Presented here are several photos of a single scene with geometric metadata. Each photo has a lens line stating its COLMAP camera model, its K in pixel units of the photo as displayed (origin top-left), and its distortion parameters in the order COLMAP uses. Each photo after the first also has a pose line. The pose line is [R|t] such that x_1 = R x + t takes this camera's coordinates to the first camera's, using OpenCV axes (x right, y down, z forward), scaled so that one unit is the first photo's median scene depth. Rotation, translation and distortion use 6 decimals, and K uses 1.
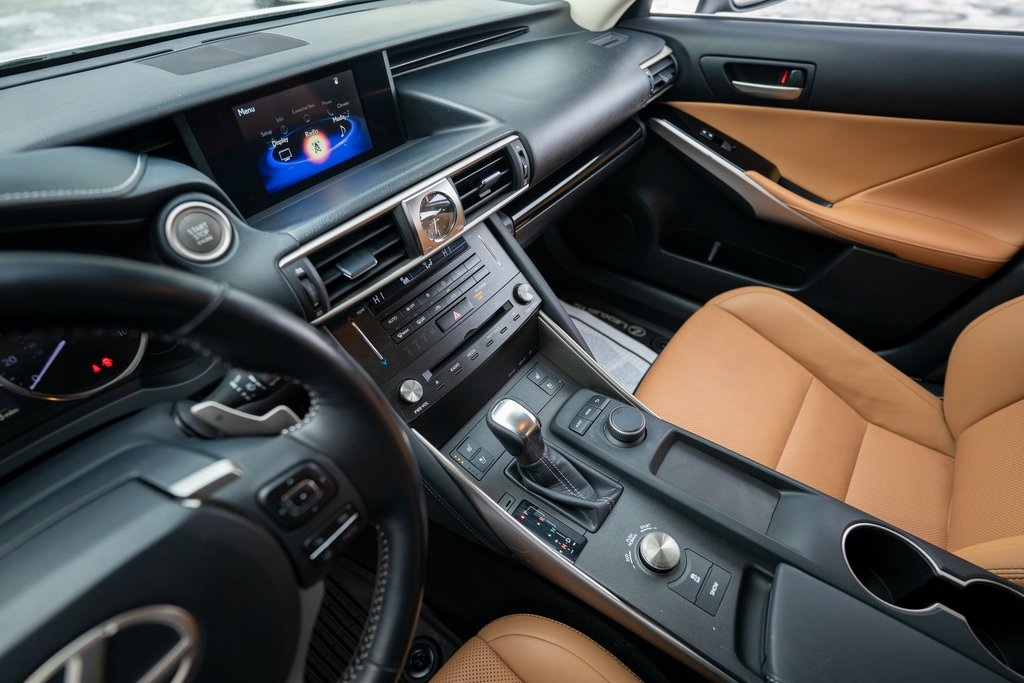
lens RADIAL K [[496.4, 0, 511.7], [0, 496.4, 344.4], [0, 0, 1]] dist [-0.058585, 0.013232]
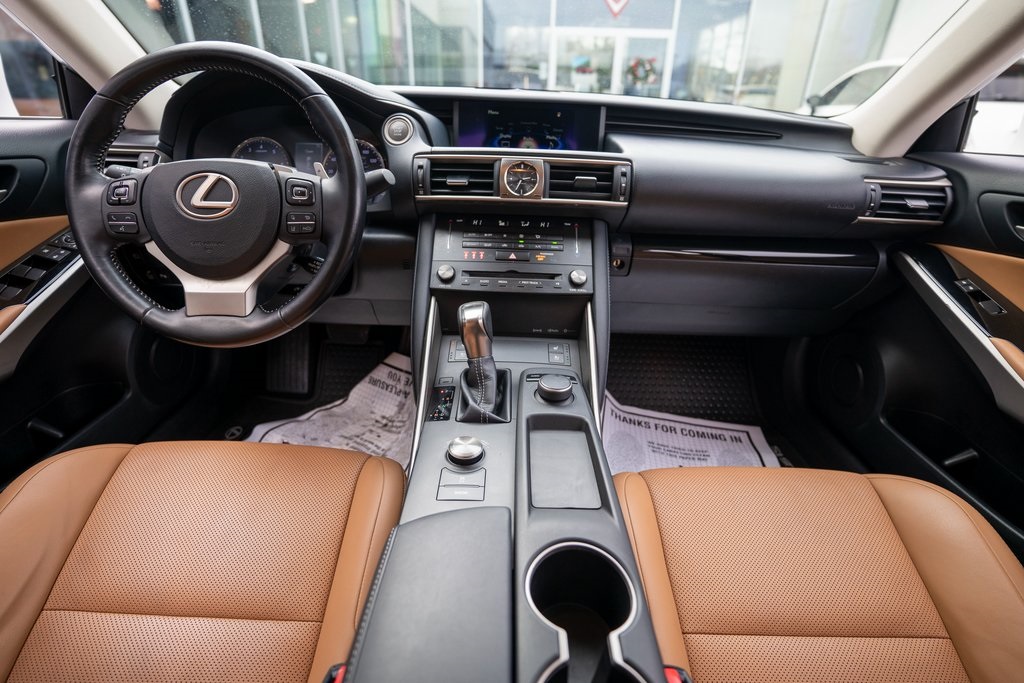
lens RADIAL K [[496.4, 0, 511.8], [0, 496.4, 344.5], [0, 0, 1]] dist [-0.058585, 0.013232]
pose [[0.584195, 0.398829, -0.706860, 0.949620], [-0.588015, 0.808296, -0.029912, 0.179786], [0.559423, 0.433119, 0.706721, 0.141330]]
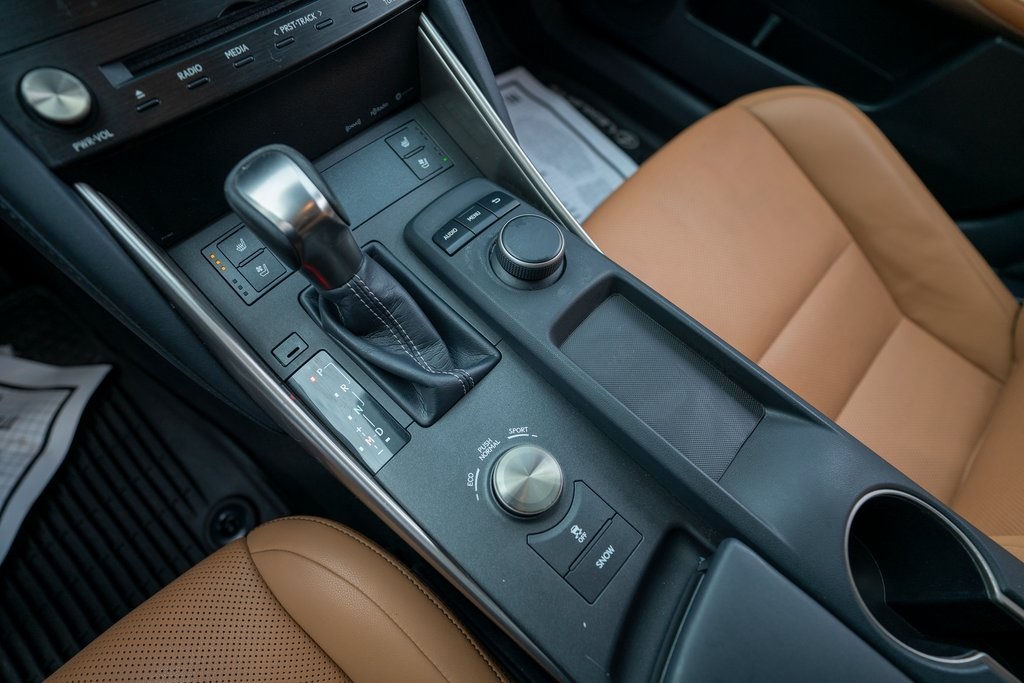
lens RADIAL K [[524.9, 0, 505.3], [0, 524.9, 337.8], [0, 0, 1]] dist [-0.039964, 0.011432]
pose [[0.986469, 0.155828, 0.050965, 0.198138], [-0.163943, 0.934575, 0.315742, 0.077810], [0.001571, -0.319825, 0.947475, 0.432904]]
